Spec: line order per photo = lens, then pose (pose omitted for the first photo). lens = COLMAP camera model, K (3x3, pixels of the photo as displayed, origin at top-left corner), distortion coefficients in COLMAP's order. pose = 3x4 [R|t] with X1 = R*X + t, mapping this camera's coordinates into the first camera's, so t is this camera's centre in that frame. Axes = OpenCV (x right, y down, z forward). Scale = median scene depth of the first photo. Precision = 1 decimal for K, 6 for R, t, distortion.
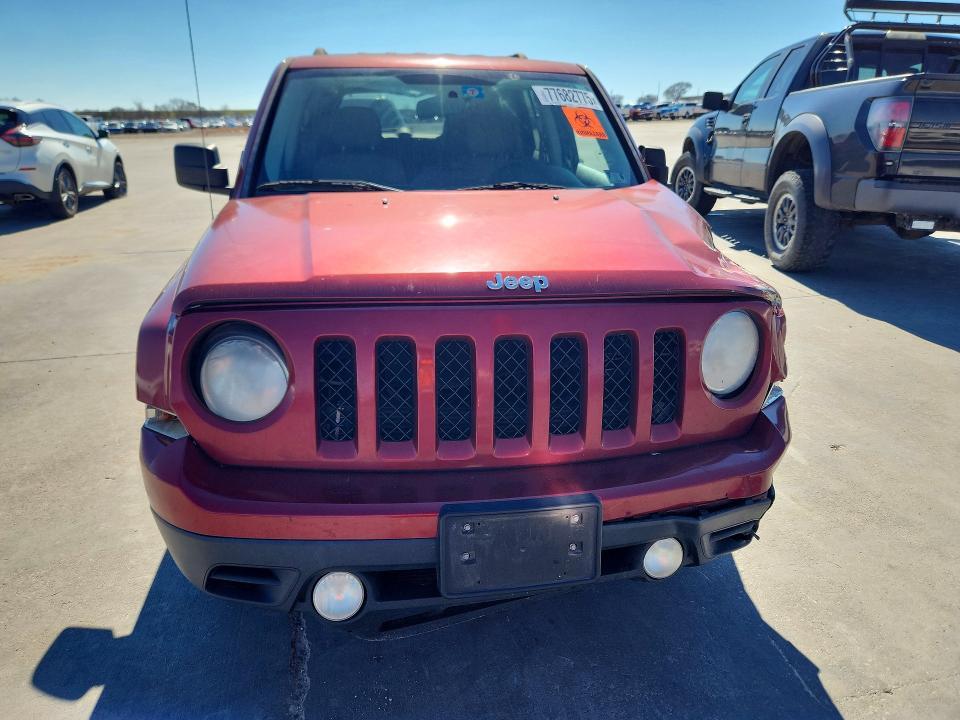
lens RADIAL K [[749.9, 0, 493.7], [0, 749.9, 358.1], [0, 0, 1]] dist [0.010187, -0.000344]
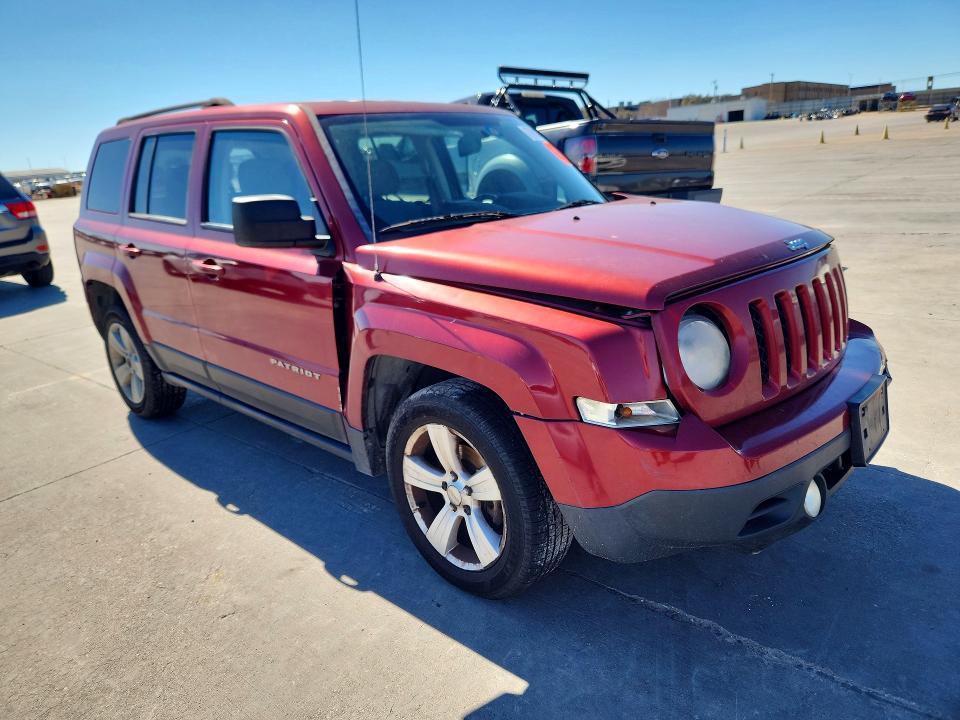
lens RADIAL K [[749.9, 0, 493.7], [0, 749.9, 358.1], [0, 0, 1]] dist [0.010187, -0.000344]
pose [[0.746015, -0.214846, 0.630320, -0.516887], [0.264339, 0.964300, 0.015825, -0.028344], [-0.611218, 0.154813, 0.776174, 0.115508]]
